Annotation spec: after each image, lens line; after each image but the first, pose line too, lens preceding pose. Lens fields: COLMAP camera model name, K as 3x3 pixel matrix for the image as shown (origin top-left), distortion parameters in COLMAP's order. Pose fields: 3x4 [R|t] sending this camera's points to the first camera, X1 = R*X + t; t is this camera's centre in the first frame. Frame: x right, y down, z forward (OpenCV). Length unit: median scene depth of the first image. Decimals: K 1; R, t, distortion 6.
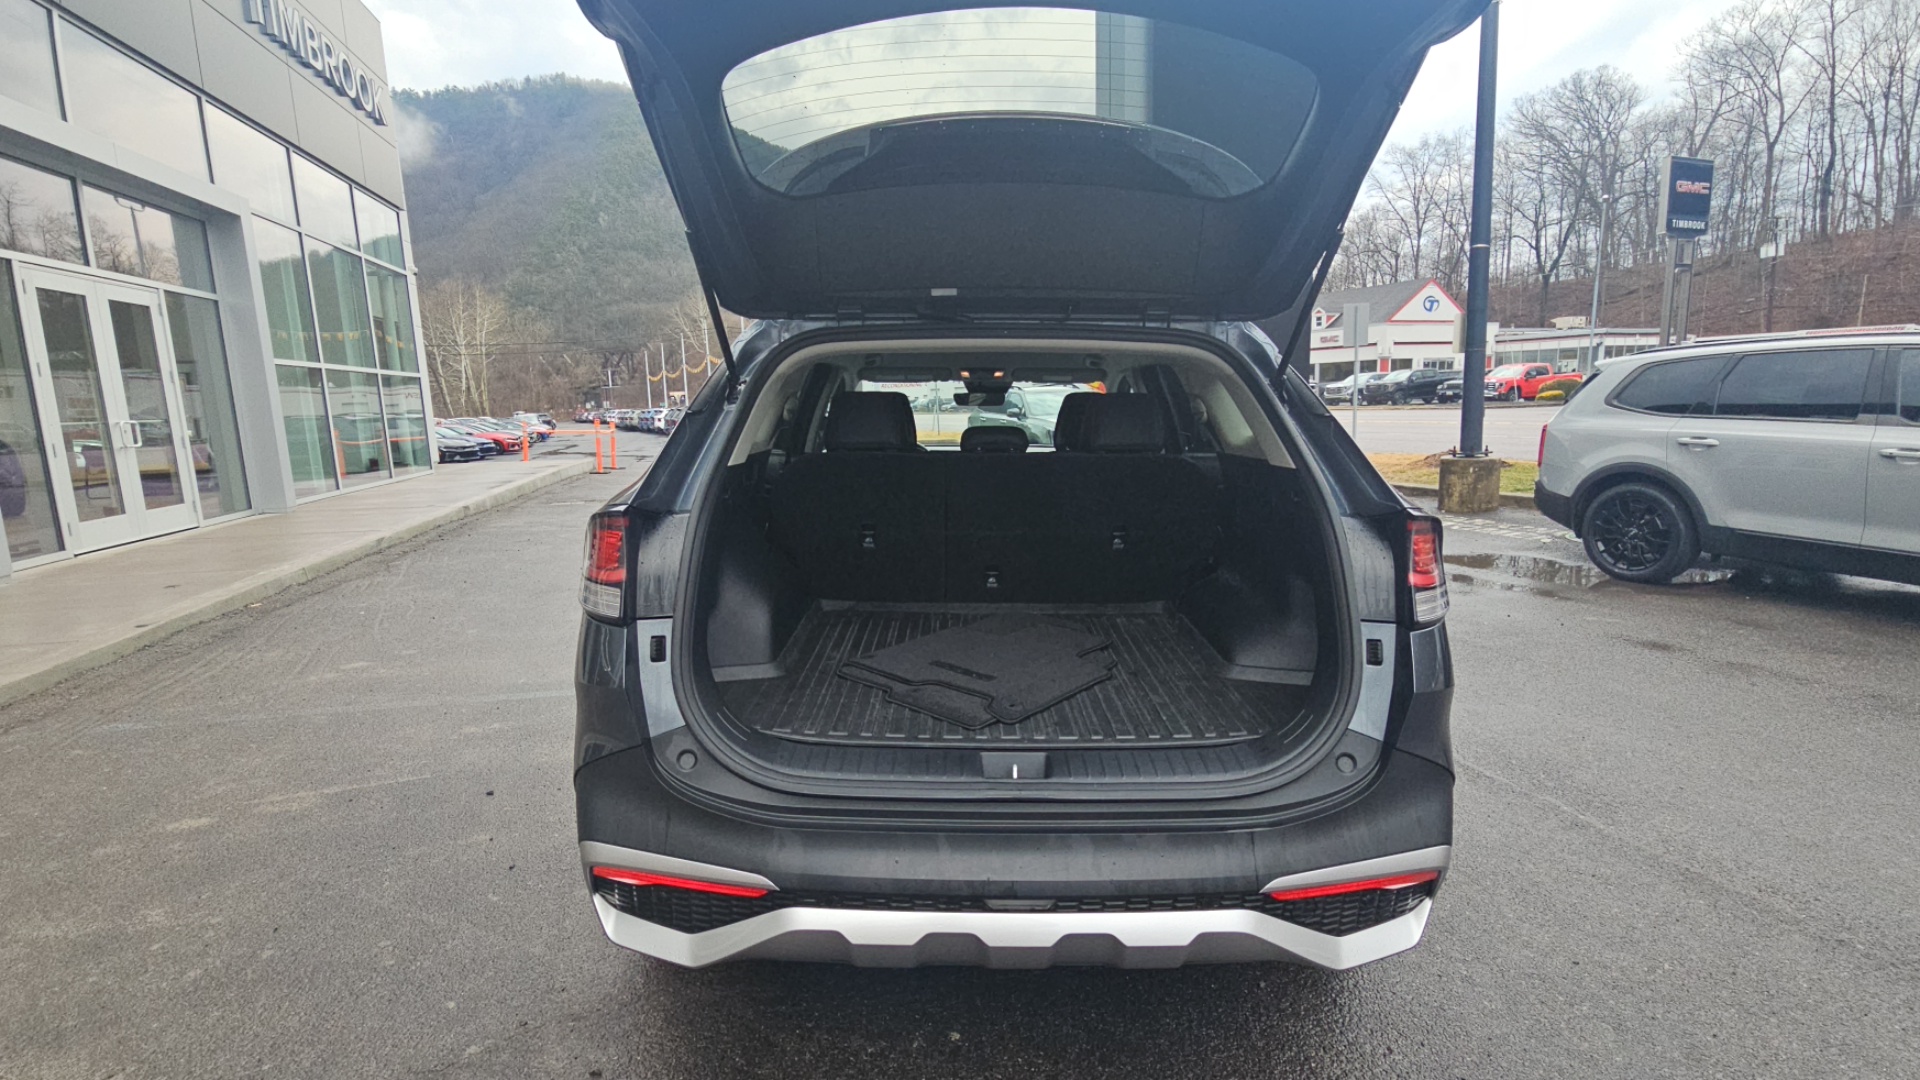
lens RADIAL K [[857.0, 0, 957.2], [0, 857.0, 533.5], [0, 0, 1]] dist [0.012203, -0.010090]
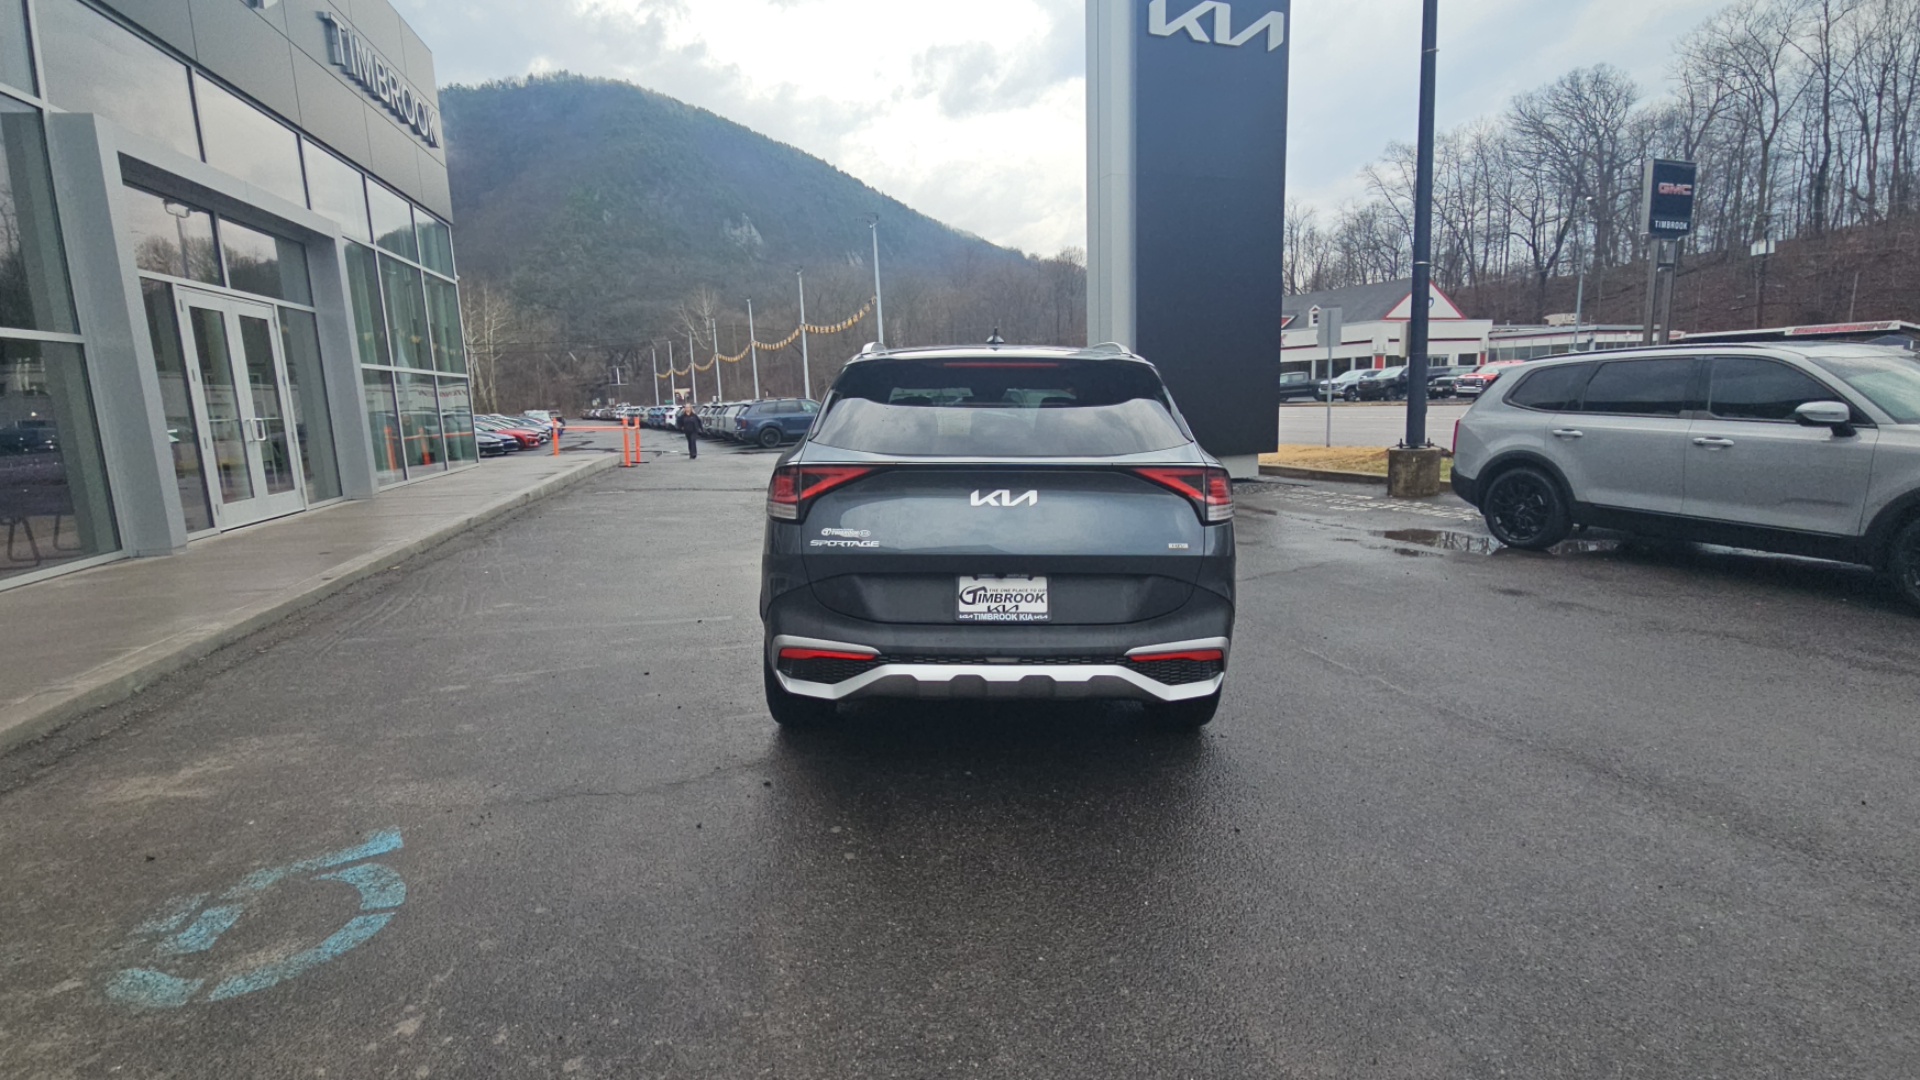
lens RADIAL K [[858.3, 0, 956.2], [0, 858.3, 532.3], [0, 0, 1]] dist [0.013009, -0.011043]
pose [[0.999989, -0.001164, -0.004464, -0.002589], [0.001176, 0.999996, 0.002606, 0.013013], [0.004461, -0.002611, 0.999987, -0.099651]]
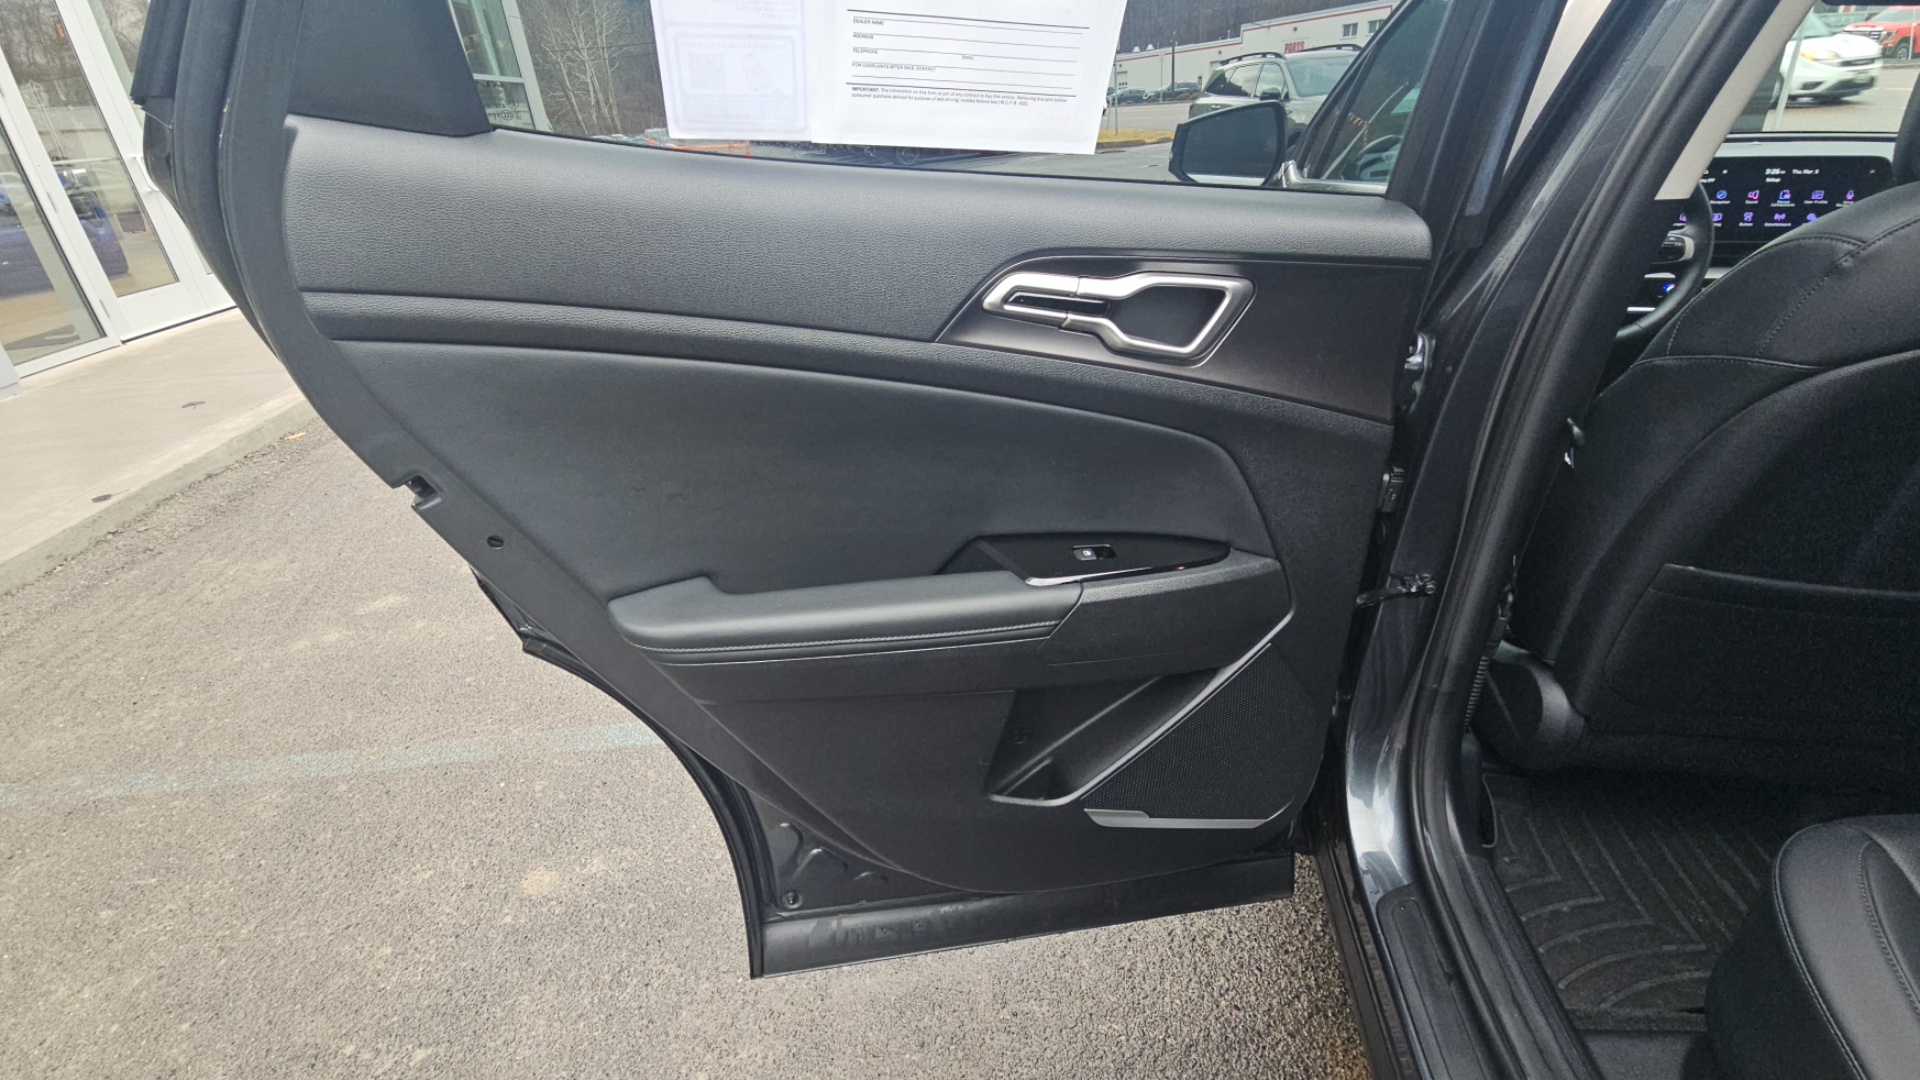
lens RADIAL K [[857.0, 0, 957.2], [0, 857.0, 533.5], [0, 0, 1]] dist [0.012203, -0.010090]
pose [[0.987079, 0.032759, -0.156852, -0.075050], [0.017652, 0.950691, 0.309636, -0.020242], [0.159261, -0.308404, 0.937829, 0.173947]]
